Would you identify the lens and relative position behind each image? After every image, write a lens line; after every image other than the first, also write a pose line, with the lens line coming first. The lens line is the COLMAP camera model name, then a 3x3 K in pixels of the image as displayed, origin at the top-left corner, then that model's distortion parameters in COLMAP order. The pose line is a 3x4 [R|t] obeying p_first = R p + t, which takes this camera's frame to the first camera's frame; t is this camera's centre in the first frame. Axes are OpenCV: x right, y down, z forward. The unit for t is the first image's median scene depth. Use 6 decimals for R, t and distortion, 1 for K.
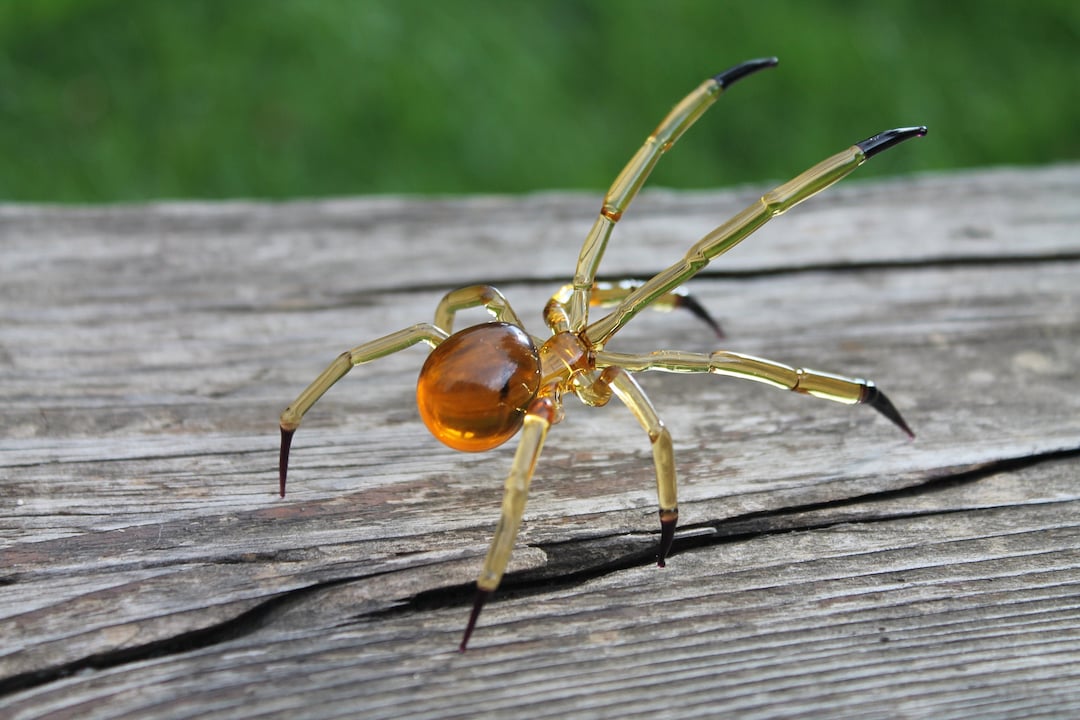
lens RADIAL K [[2402.0, 0, 540.0], [0, 2402.0, 360.0], [0, 0, 1]] dist [0.044365, 0.393056]
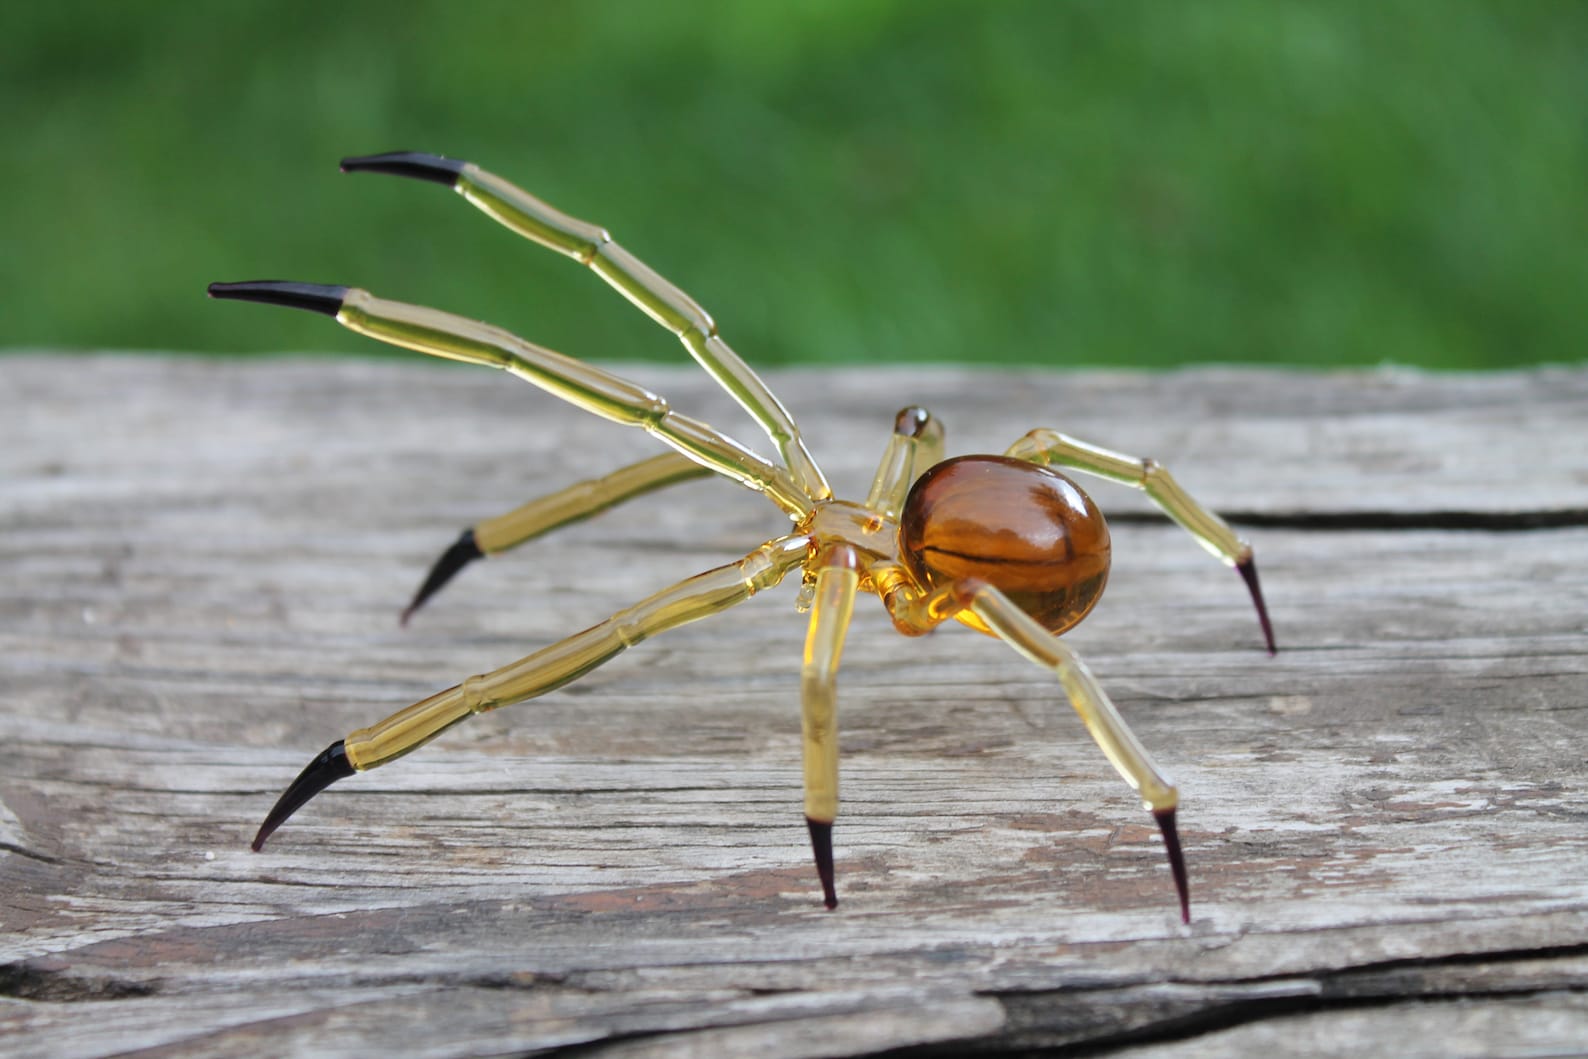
lens RADIAL K [[3453.7, 0, 794.0], [0, 3453.7, 529.5], [0, 0, 1]] dist [0.044998, 0.145444]
pose [[0.965579, 0.042511, -0.256614, 0.158279], [-0.041500, 0.999095, 0.009356, -0.040411], [0.256780, 0.001615, 0.966469, 0.170179]]
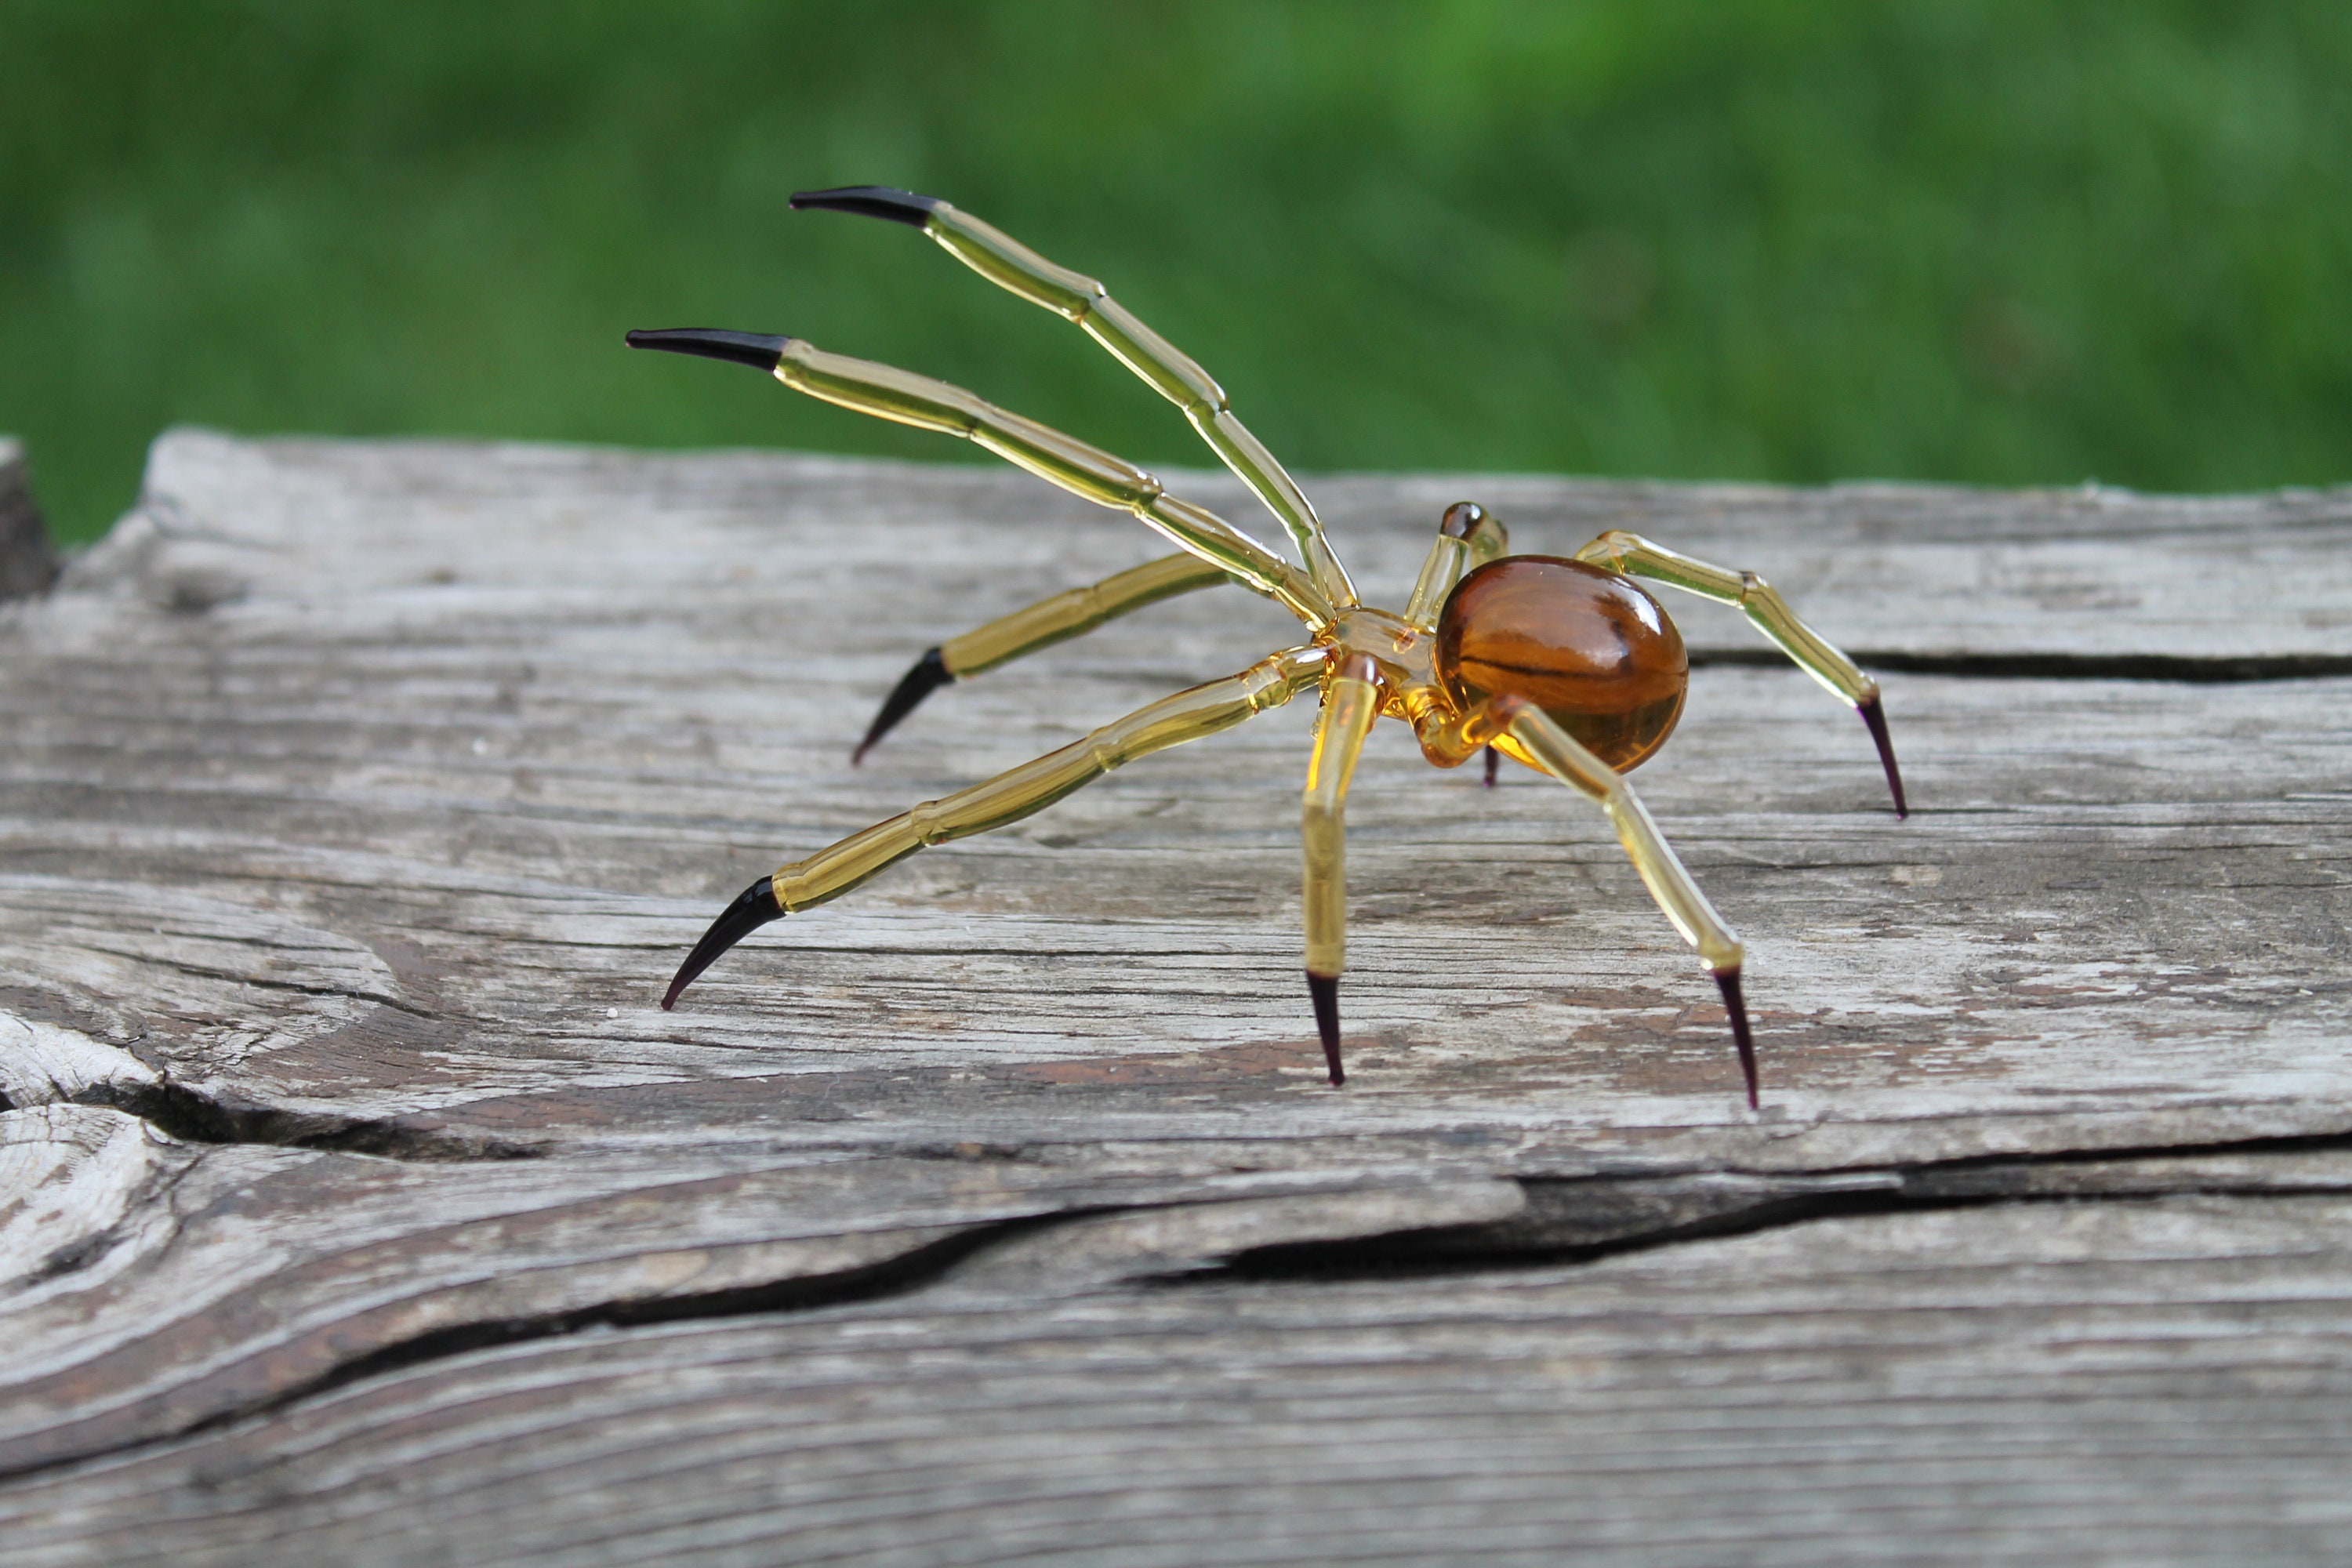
lens RADIAL K [[5231.0, 0, 1176.0], [0, 5231.0, 784.0], [0, 0, 1]] dist [0.044365, 0.393056]
pose [[0.943474, 0.063095, -0.325386, 0.272043], [-0.066602, 0.997780, 0.000361, 0.000311], [0.324686, 0.021330, 0.945581, -0.047058]]
